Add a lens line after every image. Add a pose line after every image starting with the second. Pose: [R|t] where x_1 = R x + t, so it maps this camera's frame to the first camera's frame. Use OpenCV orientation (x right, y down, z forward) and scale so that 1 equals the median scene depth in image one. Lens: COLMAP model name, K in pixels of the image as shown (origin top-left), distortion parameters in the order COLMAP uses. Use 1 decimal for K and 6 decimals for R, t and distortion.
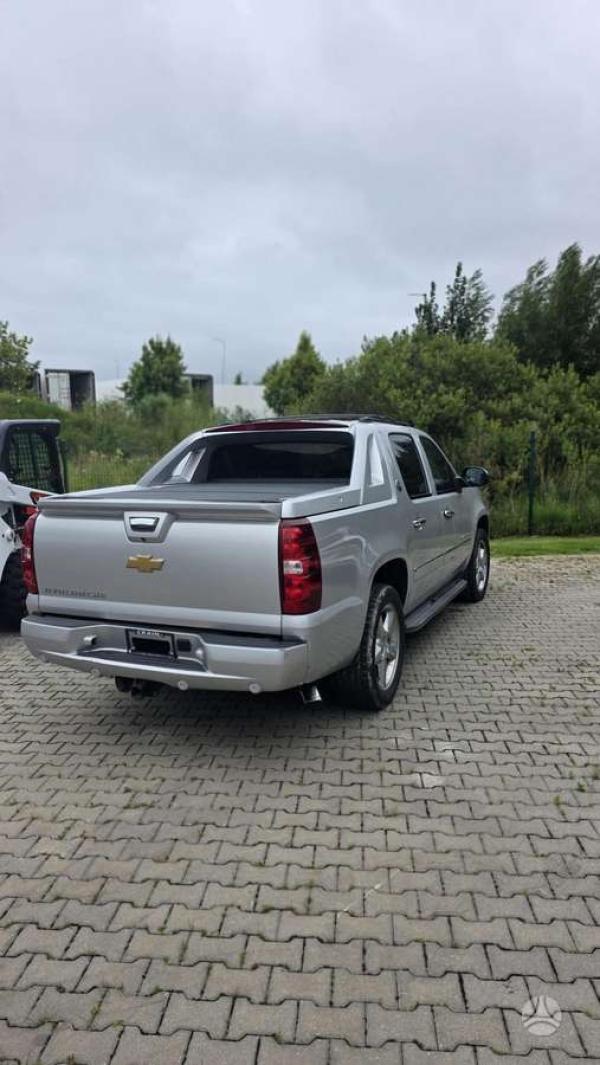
lens RADIAL K [[718.3, 0, 285.4], [0, 718.3, 532.8], [0, 0, 1]] dist [0.060070, 0.000143]
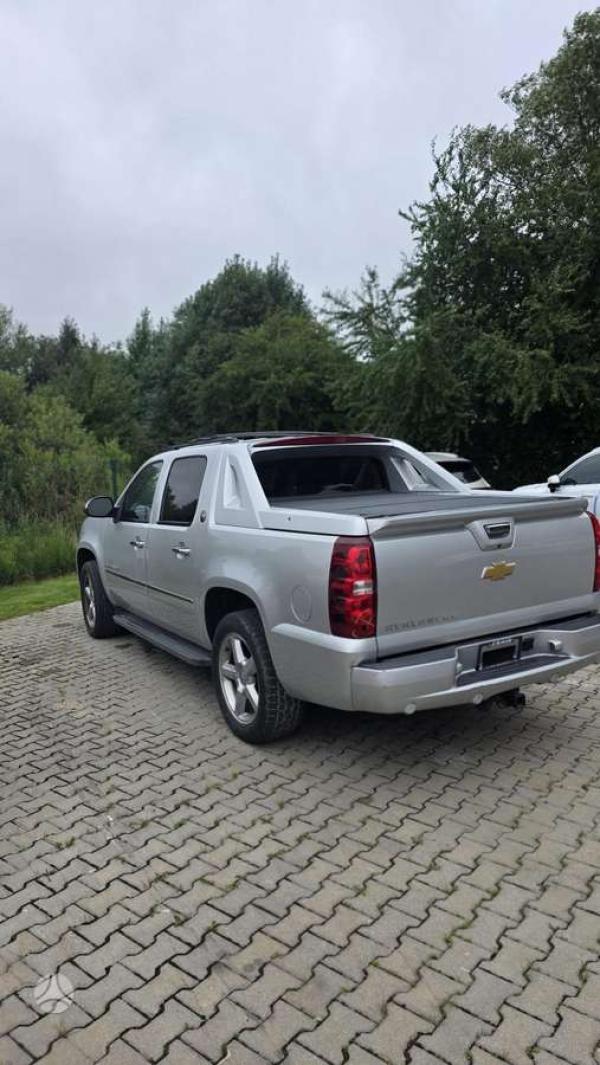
lens RADIAL K [[718.3, 0, 285.4], [0, 718.3, 532.8], [0, 0, 1]] dist [0.060070, 0.000143]
pose [[0.533460, -0.078338, 0.842190, -1.125743], [0.124116, 0.992174, 0.013672, -0.055903], [-0.836670, 0.097236, 0.539008, 0.679899]]
